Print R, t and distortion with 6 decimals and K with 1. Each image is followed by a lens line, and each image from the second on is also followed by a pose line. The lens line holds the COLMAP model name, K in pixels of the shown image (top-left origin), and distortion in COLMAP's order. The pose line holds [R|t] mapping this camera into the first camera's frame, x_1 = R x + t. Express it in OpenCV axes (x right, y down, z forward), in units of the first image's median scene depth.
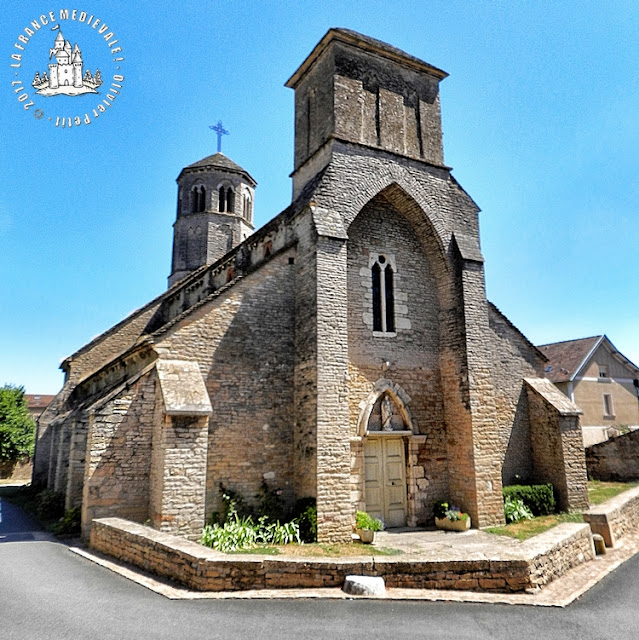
lens RADIAL K [[564.2, 0, 319.7], [0, 564.2, 269.5], [0, 0, 1]] dist [-0.000359, 0.023058]
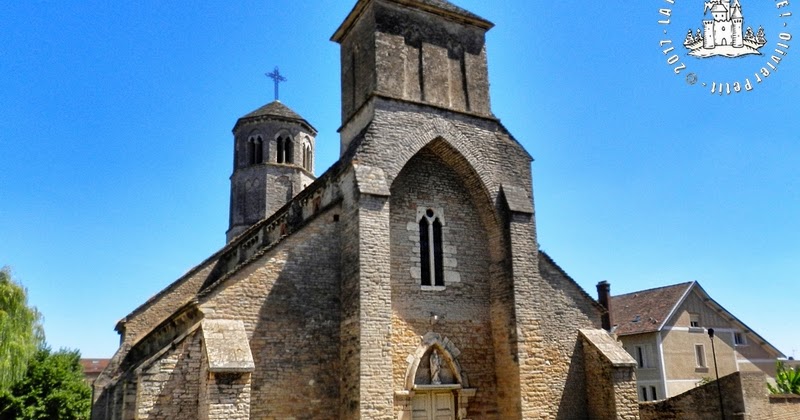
lens RADIAL K [[637.7, 0, 400.0], [0, 637.7, 210.0], [0, 0, 1]] dist [0.049332, -0.009782]
pose [[0.999399, -0.025841, -0.023086, 0.085361], [0.025831, 0.999666, -0.000719, -0.024565], [0.023097, 0.000122, 0.999733, -0.135676]]
